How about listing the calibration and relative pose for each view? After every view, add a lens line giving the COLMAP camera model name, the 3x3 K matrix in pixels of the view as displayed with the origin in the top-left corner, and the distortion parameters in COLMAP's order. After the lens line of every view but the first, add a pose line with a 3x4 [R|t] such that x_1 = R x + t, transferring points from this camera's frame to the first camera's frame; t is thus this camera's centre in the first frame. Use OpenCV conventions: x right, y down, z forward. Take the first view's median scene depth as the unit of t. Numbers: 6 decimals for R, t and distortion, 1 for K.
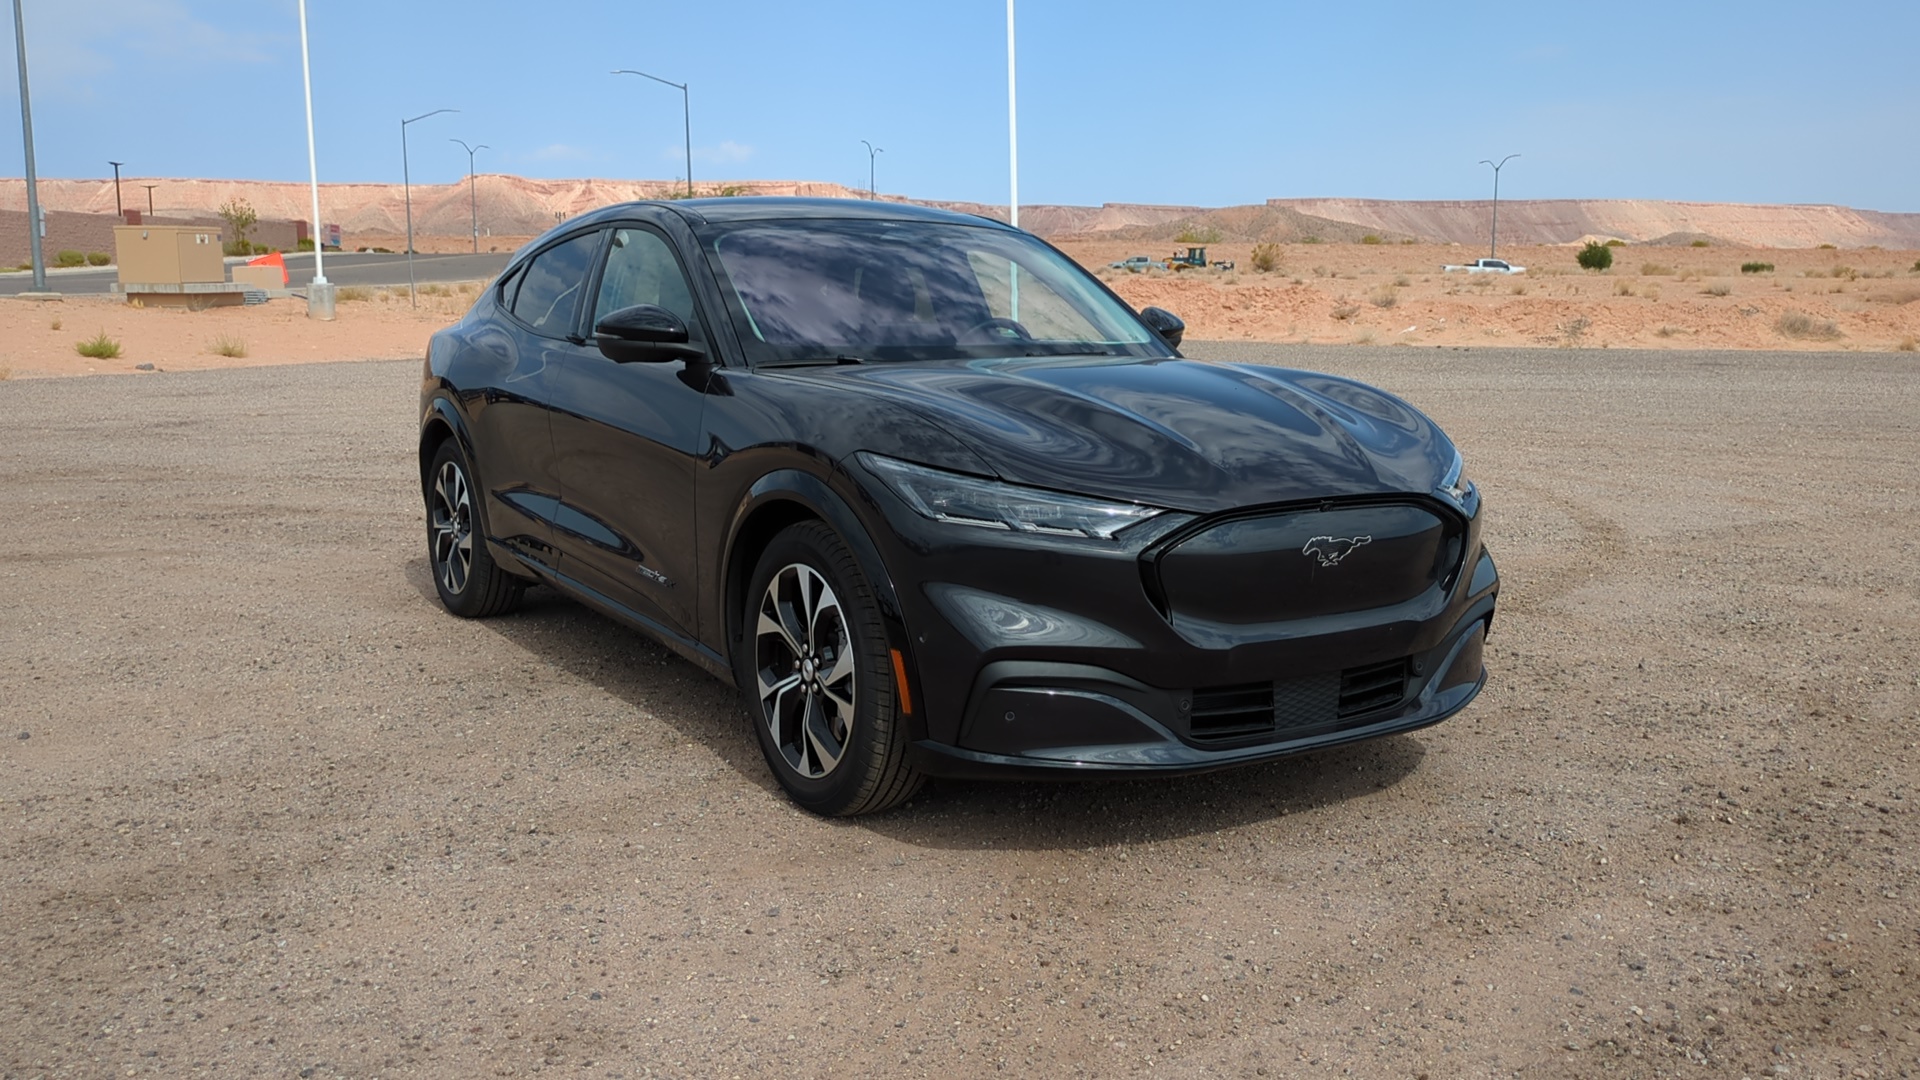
lens RADIAL K [[1726.9, 0, 960.0], [0, 1726.9, 540.0], [0, 0, 1]] dist [0.082372, -0.120495]
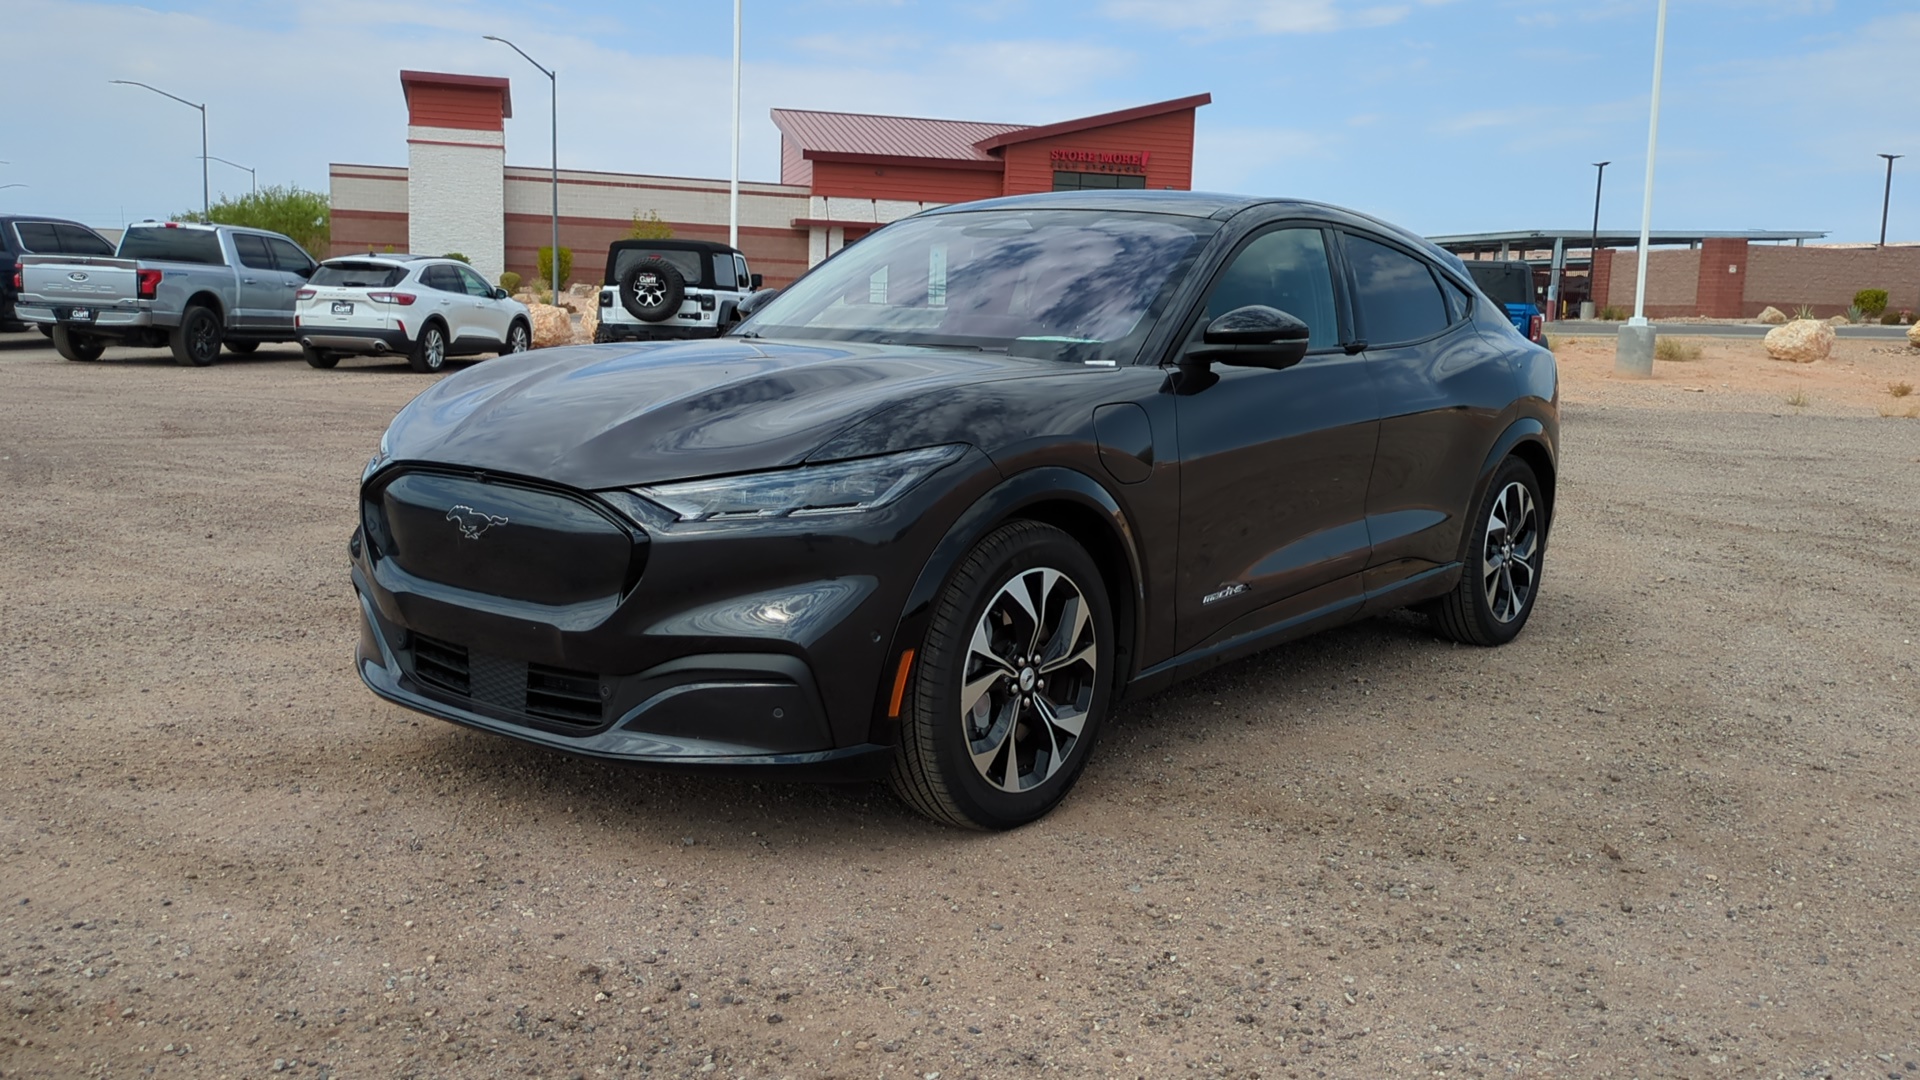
lens RADIAL K [[1726.9, 0, 960.0], [0, 1726.9, 540.0], [0, 0, 1]] dist [0.082372, -0.120495]
pose [[0.270354, 0.135859, -0.953127, 1.193036], [-0.167121, 0.981587, 0.092512, -0.117794], [0.948145, 0.134276, 0.288081, 0.963968]]
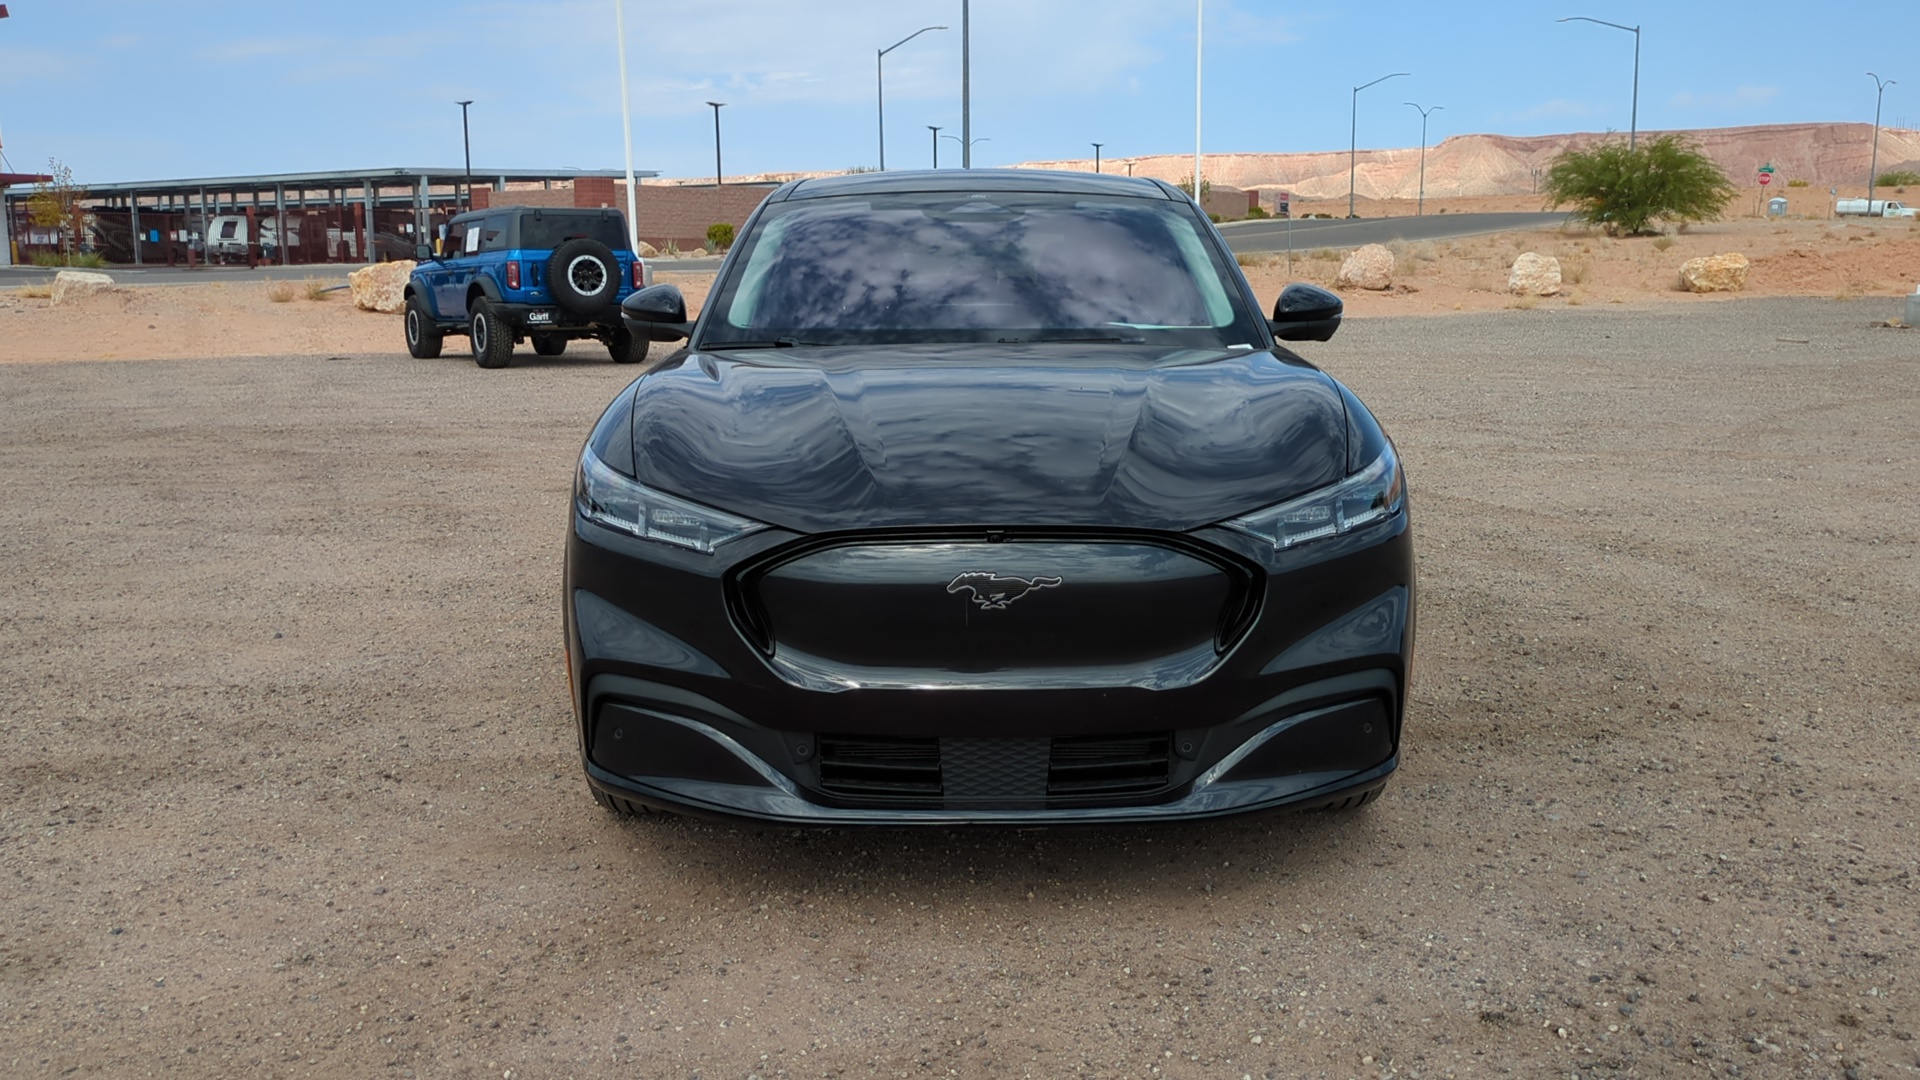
lens RADIAL K [[1726.9, 0, 960.0], [0, 1726.9, 540.0], [0, 0, 1]] dist [0.082372, -0.120495]
pose [[0.833649, 0.084603, -0.545777, 0.637439], [-0.072760, 0.996408, 0.043321, -0.051646], [0.547481, 0.003596, 0.836810, 0.296089]]
